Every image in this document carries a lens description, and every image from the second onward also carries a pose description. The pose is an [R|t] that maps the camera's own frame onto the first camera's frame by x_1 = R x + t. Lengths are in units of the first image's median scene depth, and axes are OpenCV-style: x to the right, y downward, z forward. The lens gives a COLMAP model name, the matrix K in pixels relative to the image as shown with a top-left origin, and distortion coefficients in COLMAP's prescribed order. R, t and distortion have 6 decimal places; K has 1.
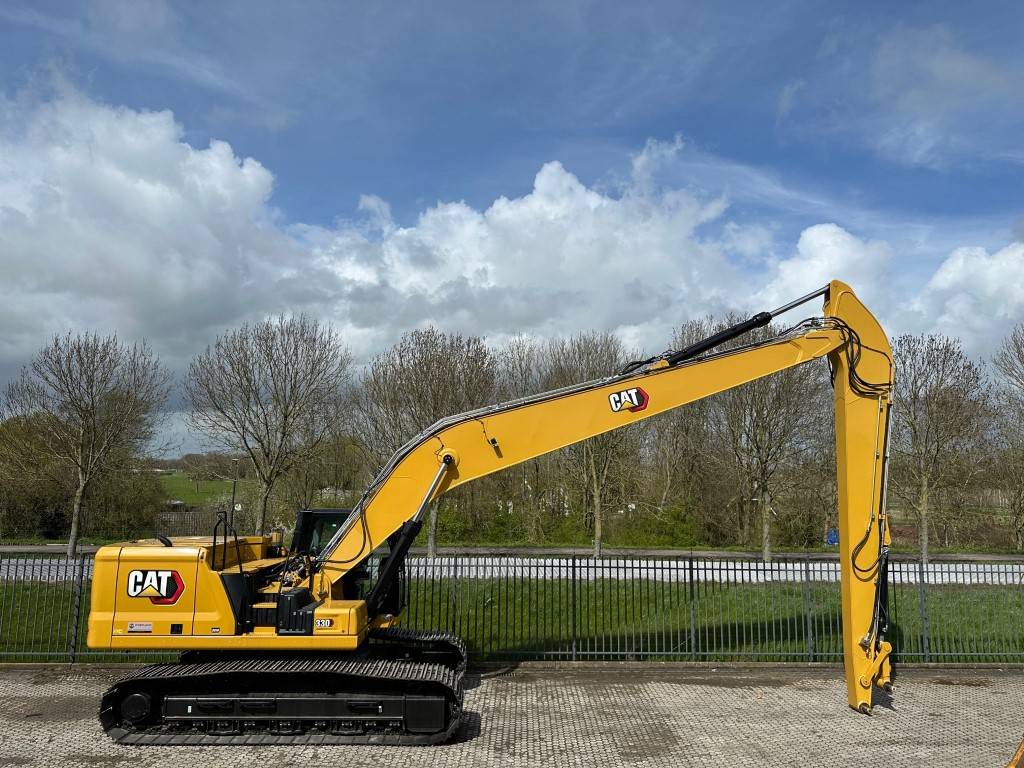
lens RADIAL K [[720.8, 0, 512.0], [0, 720.8, 384.0], [0, 0, 1]] dist [0.005008, -0.002868]
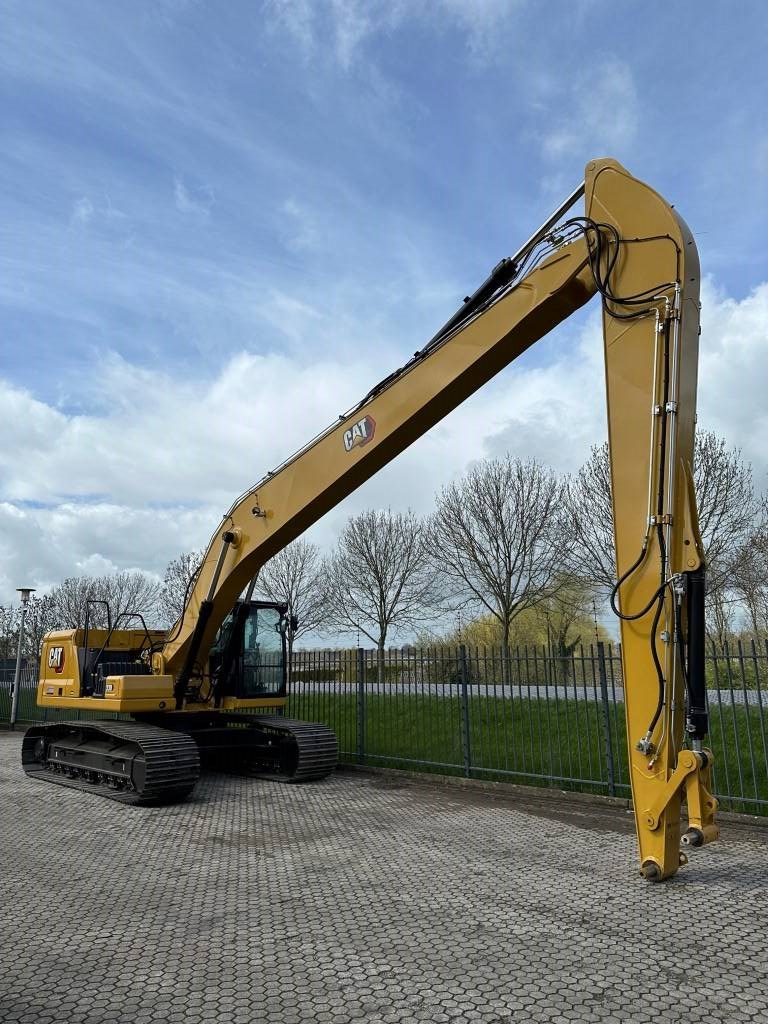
lens RADIAL K [[720.8, 0, 384.0], [0, 720.8, 512.0], [0, 0, 1]] dist [0.005008, -0.002868]
pose [[0.661858, -0.183558, -0.726808, 0.760939], [0.126233, 0.983003, -0.133309, 0.223033], [0.738924, -0.003516, 0.673780, 0.467850]]
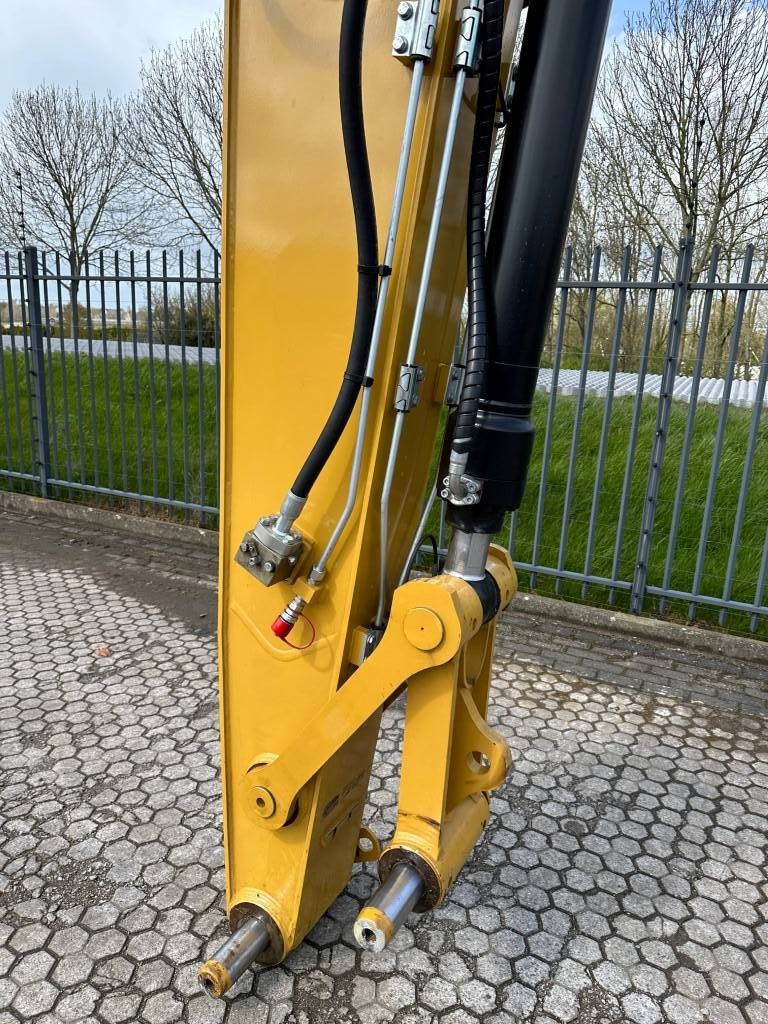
lens RADIAL K [[720.8, 0, 384.0], [0, 720.8, 512.0], [0, 0, 1]] dist [0.005008, -0.002868]
pose [[0.862162, 0.142551, -0.486164, 0.551350], [0.030284, 0.943383, 0.330319, 0.297131], [0.505726, -0.299511, 0.809033, 0.870540]]
